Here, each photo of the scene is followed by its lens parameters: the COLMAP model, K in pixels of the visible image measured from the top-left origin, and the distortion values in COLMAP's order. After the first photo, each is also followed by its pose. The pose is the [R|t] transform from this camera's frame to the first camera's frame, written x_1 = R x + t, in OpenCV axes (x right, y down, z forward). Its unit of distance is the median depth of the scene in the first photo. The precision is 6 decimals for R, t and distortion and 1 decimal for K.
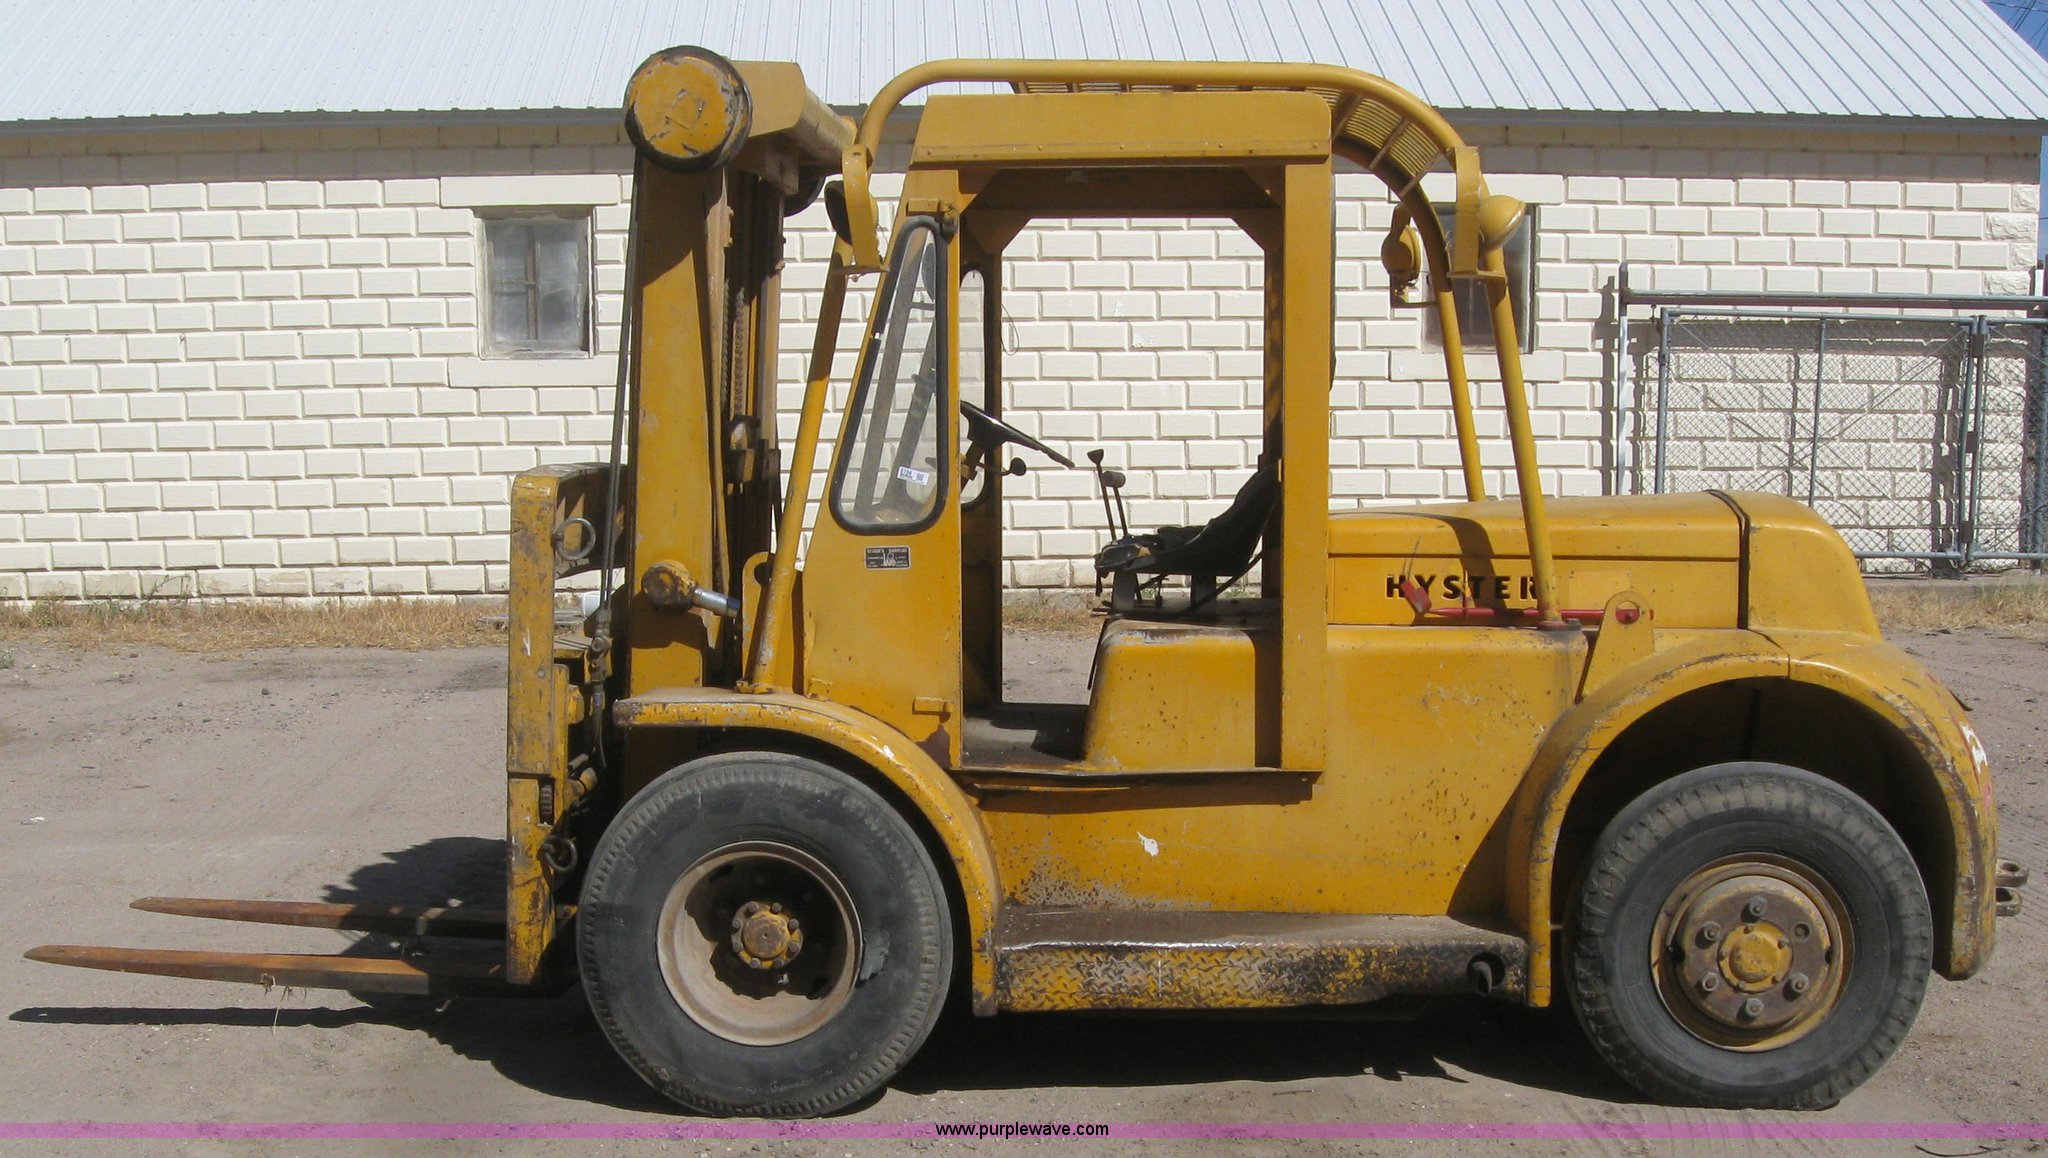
lens RADIAL K [[2521.7, 0, 1070.2], [0, 2521.7, 693.7], [0, 0, 1]] dist [-0.166686, 0.000000]
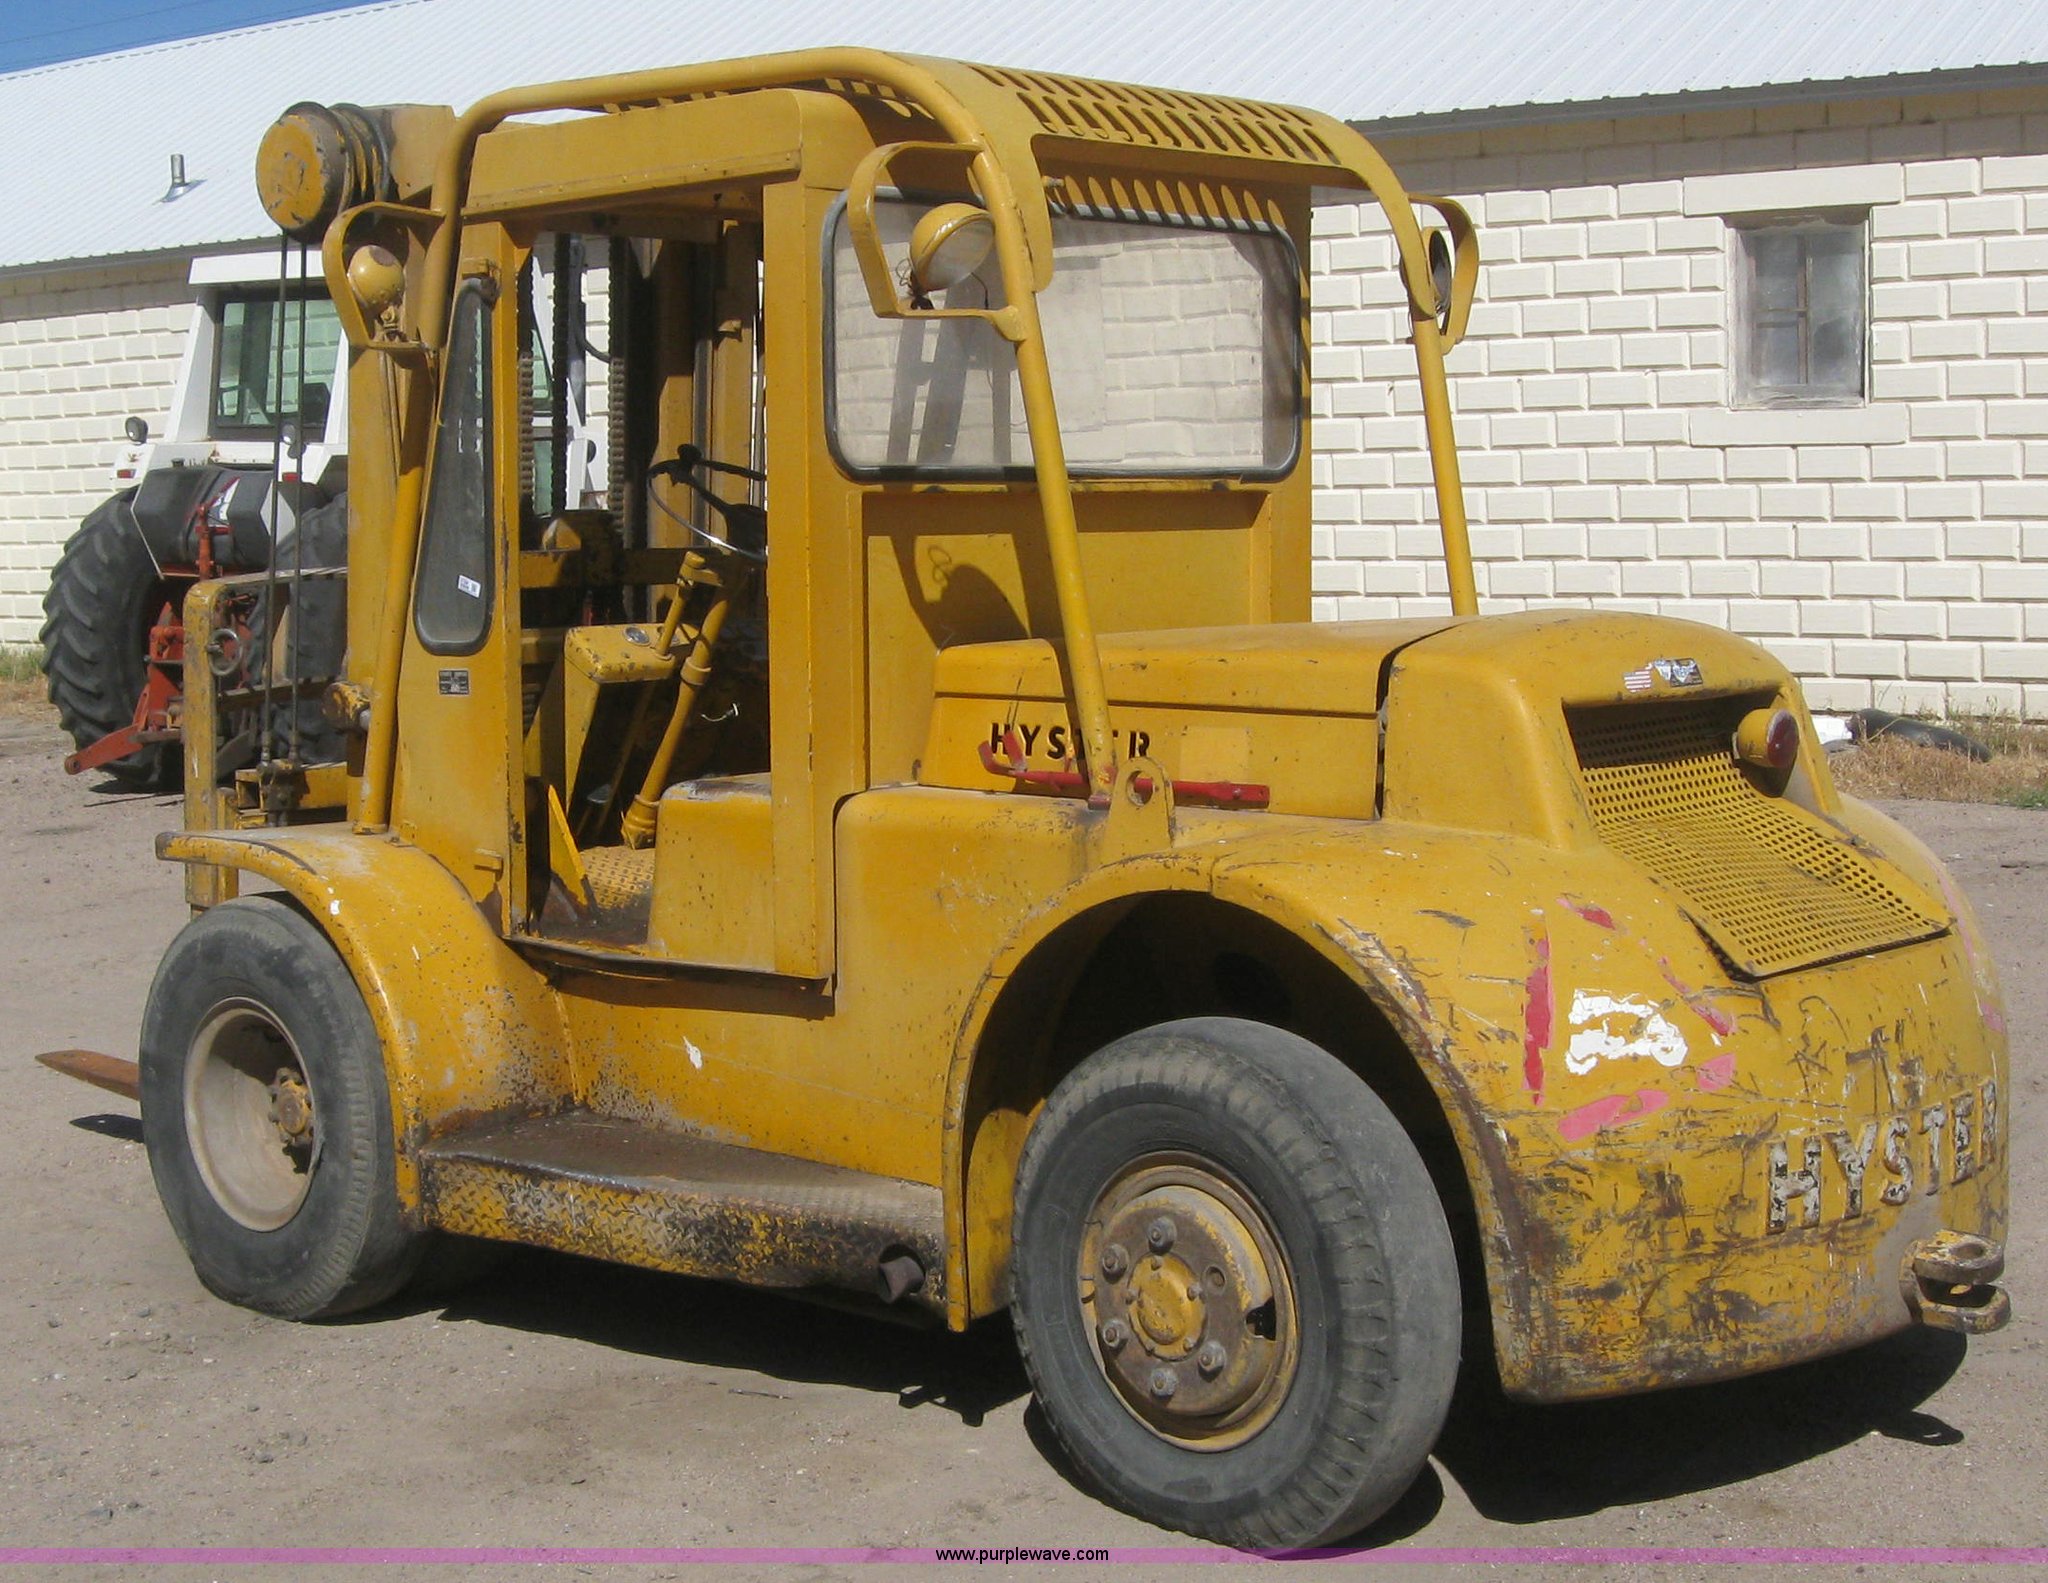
lens RADIAL K [[3241.9, 0, 885.7], [0, 3241.9, 704.9], [0, 0, 1]] dist [-0.166098, 0.000000]
pose [[0.754487, 0.030281, -0.655616, 0.737790], [-0.055426, 0.998306, -0.017676, -0.034618], [0.653970, 0.049674, 0.754888, 0.269527]]
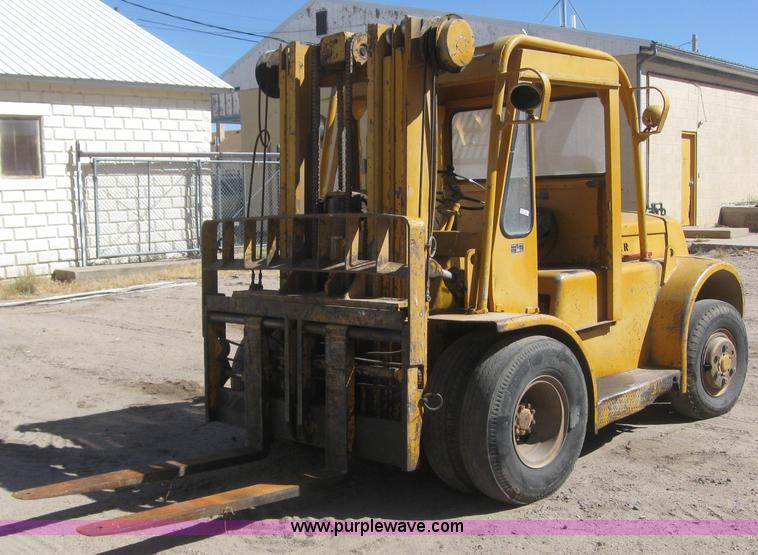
lens RADIAL K [[953.0, 0, 380.0], [0, 953.0, 276.2], [0, 0, 1]] dist [-0.128813, 0.000000]
pose [[0.699576, -0.078099, 0.710277, -0.763486], [0.104429, 0.994511, 0.006496, -0.046337], [-0.706886, 0.069629, 0.703892, 0.470998]]
